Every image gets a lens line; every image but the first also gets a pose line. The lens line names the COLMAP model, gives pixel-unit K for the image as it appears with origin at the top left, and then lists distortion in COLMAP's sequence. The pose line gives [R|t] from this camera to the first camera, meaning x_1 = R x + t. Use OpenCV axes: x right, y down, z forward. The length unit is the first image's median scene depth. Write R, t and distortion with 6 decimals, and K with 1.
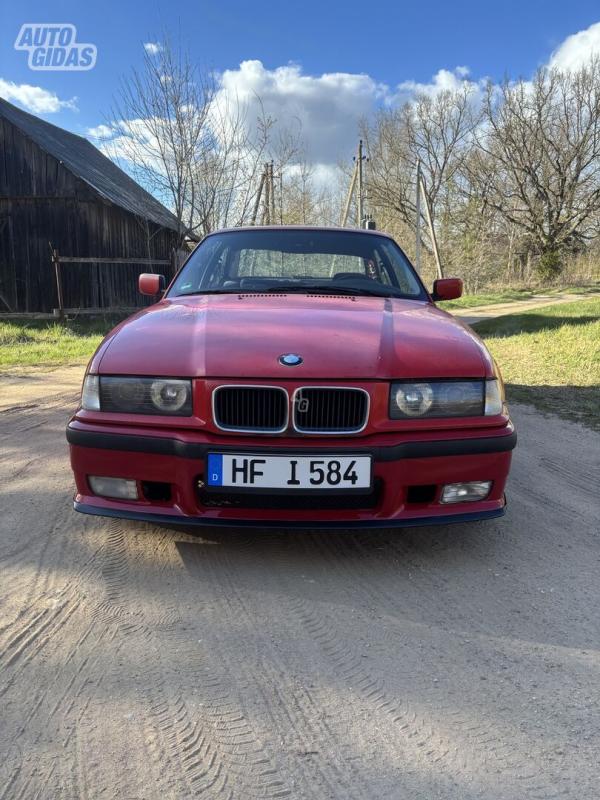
lens RADIAL K [[611.9, 0, 300.0], [0, 611.9, 400.0], [0, 0, 1]] dist [0.068909, -0.061890]
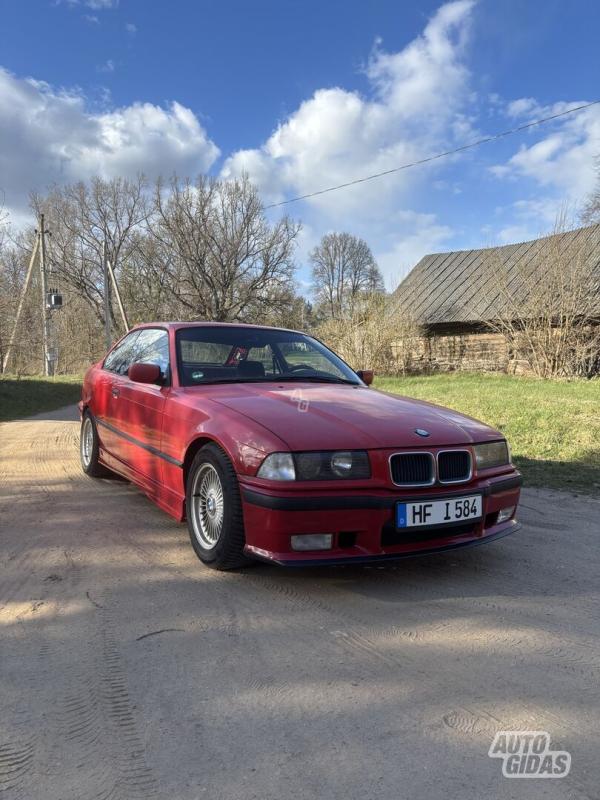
lens RADIAL K [[611.9, 0, 300.0], [0, 611.9, 400.0], [0, 0, 1]] dist [0.068909, -0.061890]
pose [[0.862449, -0.018694, 0.505798, -1.023589], [0.079085, 0.992021, -0.098186, -0.025179], [-0.499926, 0.124682, 0.857046, -0.093089]]
